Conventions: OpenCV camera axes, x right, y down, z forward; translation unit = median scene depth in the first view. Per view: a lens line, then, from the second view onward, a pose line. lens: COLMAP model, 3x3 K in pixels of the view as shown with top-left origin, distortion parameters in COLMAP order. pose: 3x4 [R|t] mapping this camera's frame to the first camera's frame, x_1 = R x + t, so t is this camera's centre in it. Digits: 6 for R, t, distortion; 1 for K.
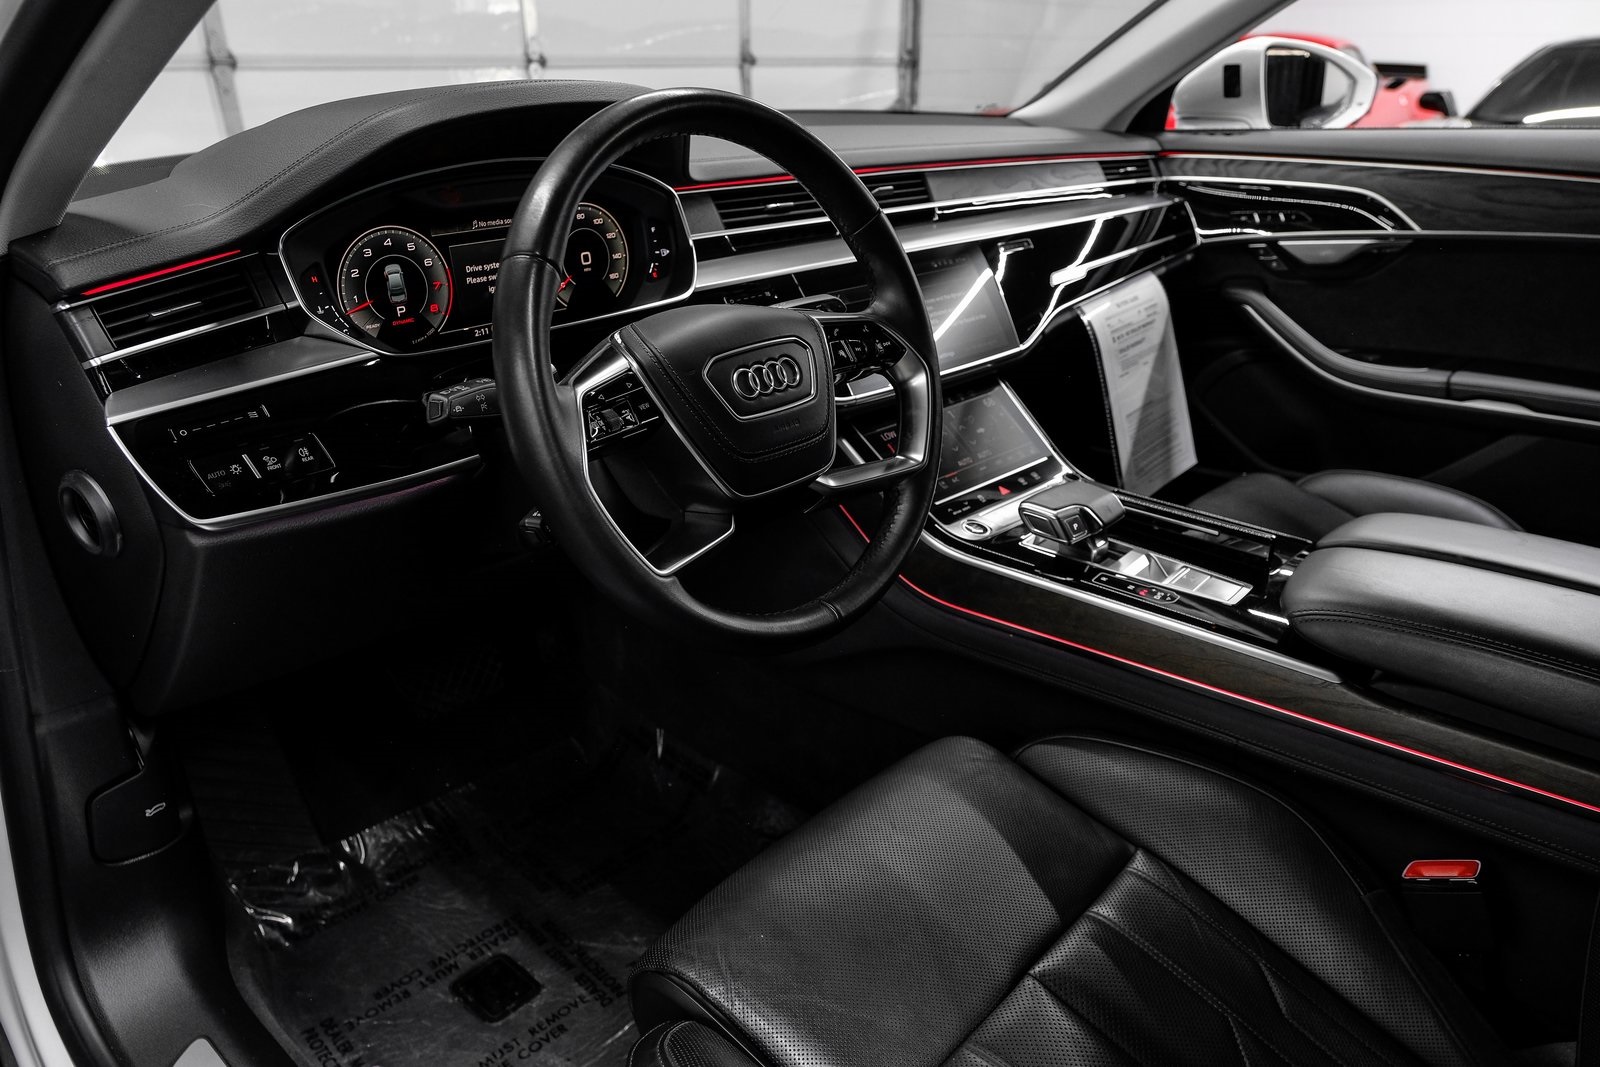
lens RADIAL K [[1082.6, 0, 805.1], [0, 1082.6, 543.0], [0, 0, 1]] dist [-0.031630, -0.000178]
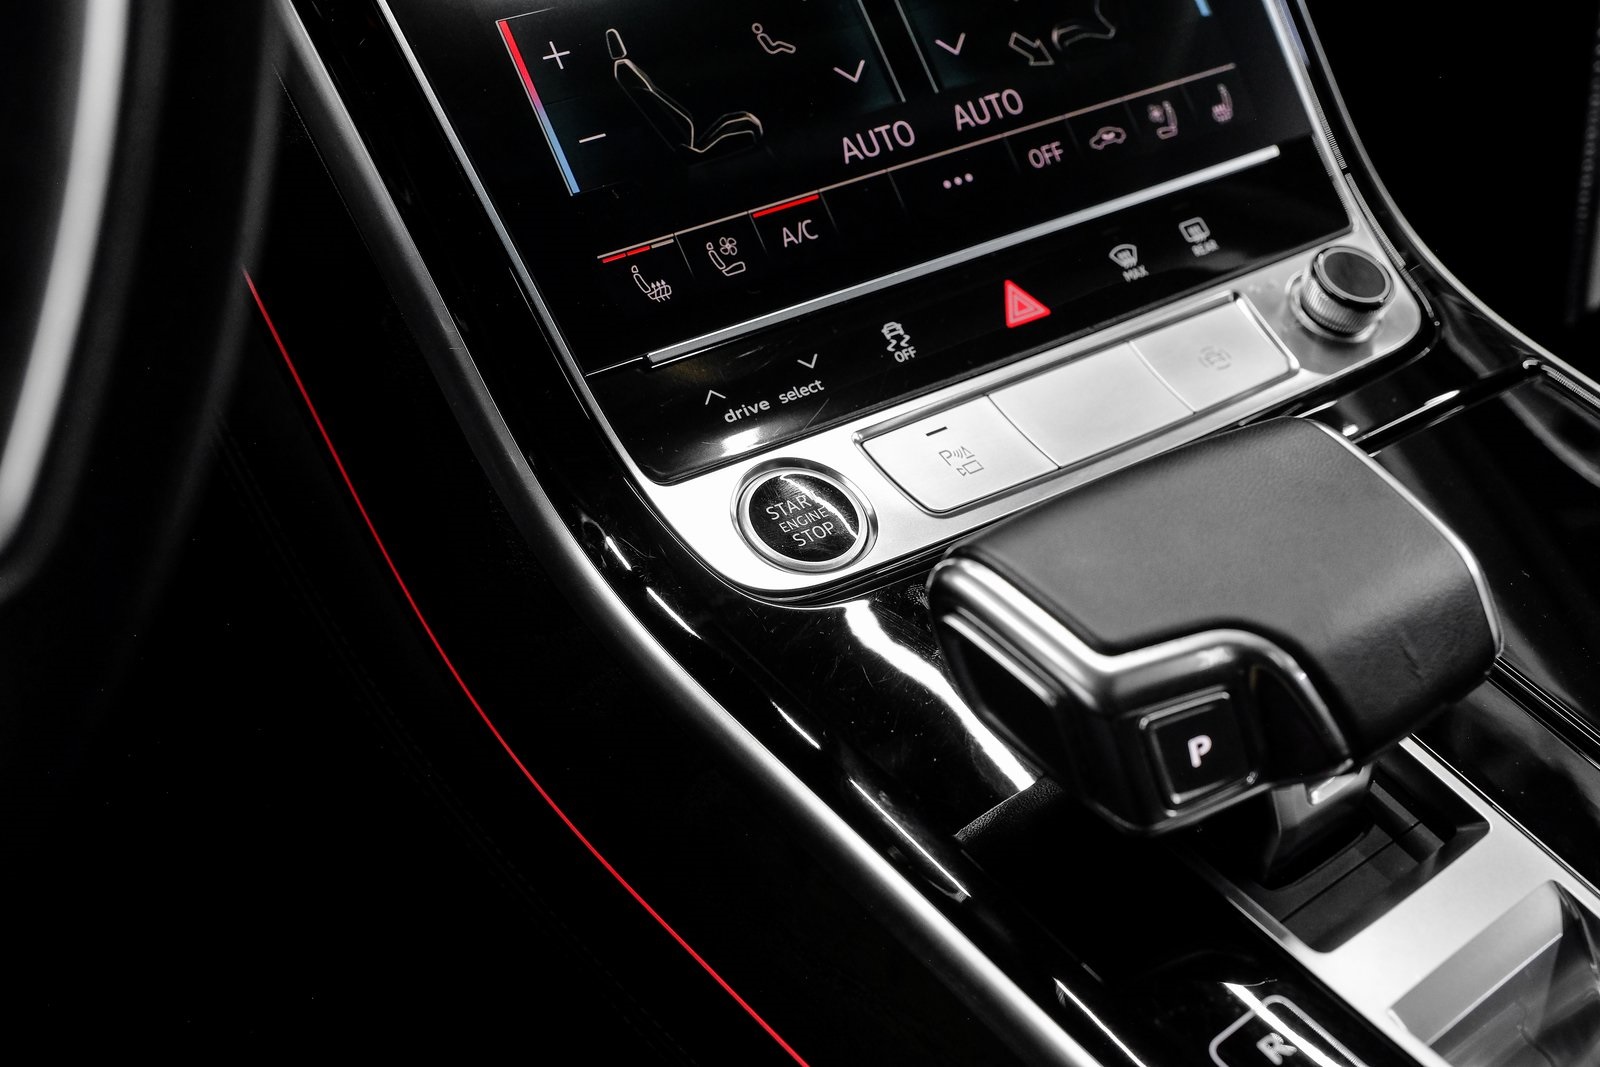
lens RADIAL K [[2115.6, 0, 800.0], [0, 2115.6, 533.5], [0, 0, 1]] dist [-0.001100, 0.020230]
pose [[0.982079, 0.185580, -0.032882, 0.178767], [-0.167079, 0.937988, 0.303748, -0.142570], [0.087212, -0.292810, 0.952185, 0.625528]]
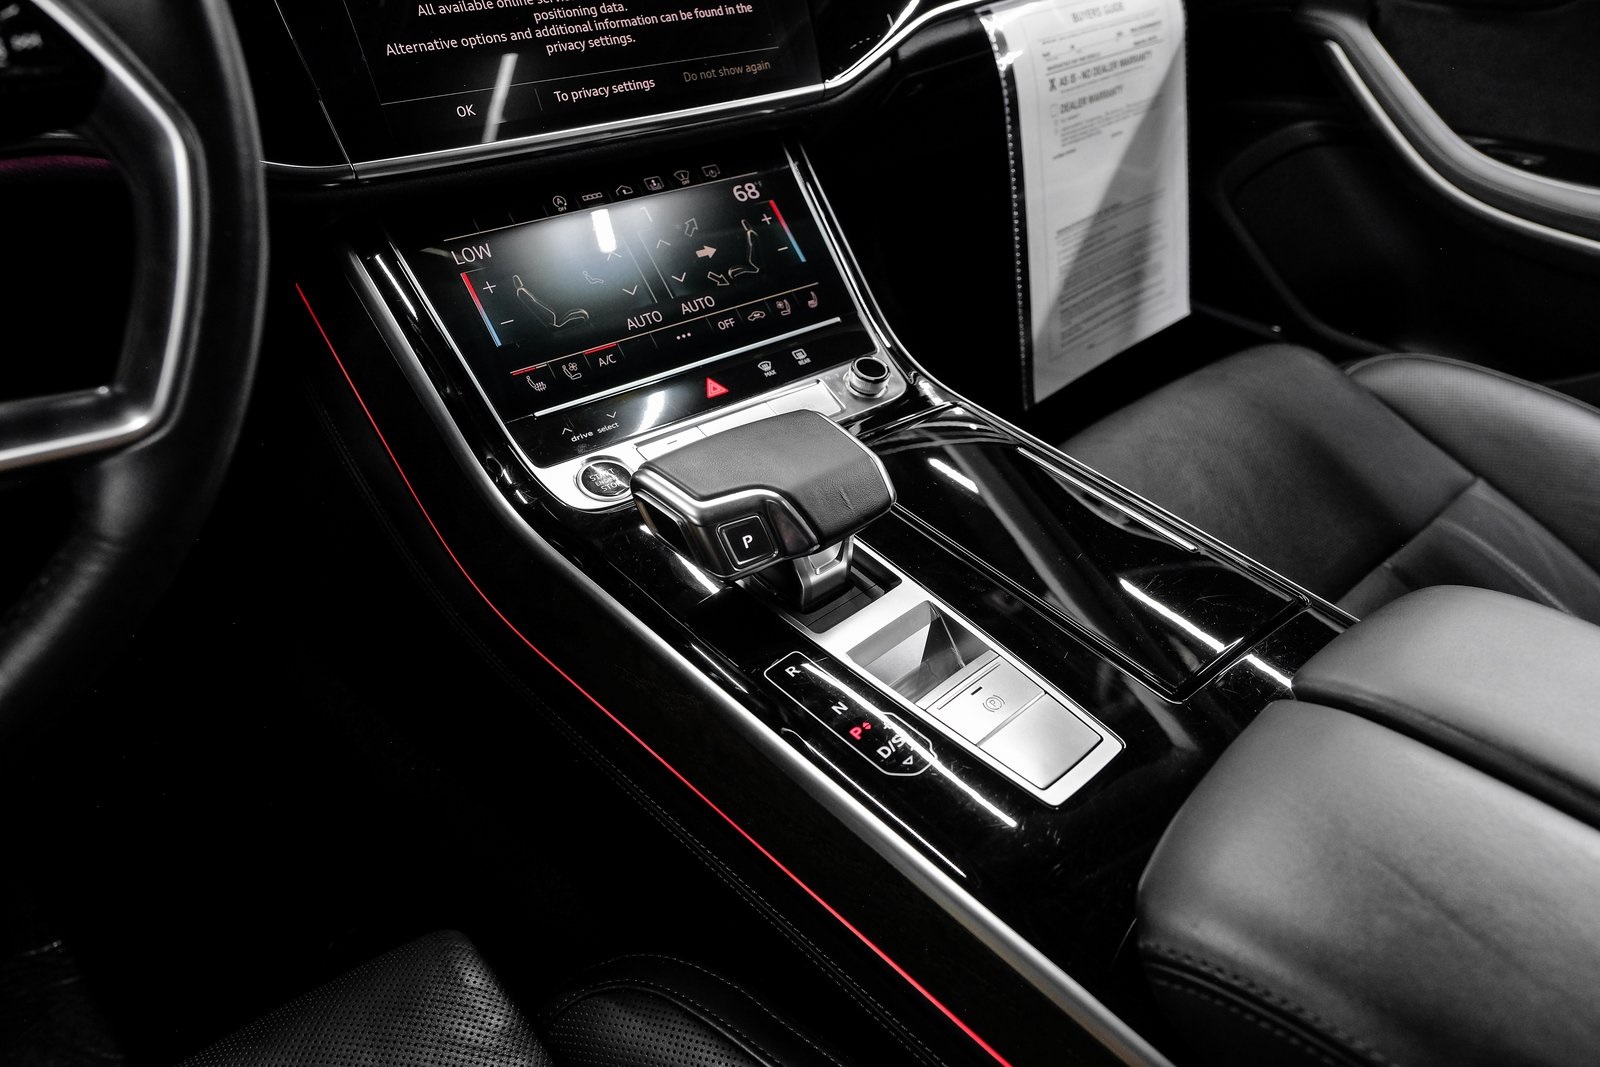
lens RADIAL K [[1101.7, 0, 800.0], [0, 1101.7, 533.5], [0, 0, 1]] dist [-0.007040, 0.000136]
pose [[0.993512, 0.110457, -0.027077, 0.269061], [-0.101179, 0.967186, 0.233054, -0.116467], [0.051931, -0.228803, 0.972087, 0.548265]]
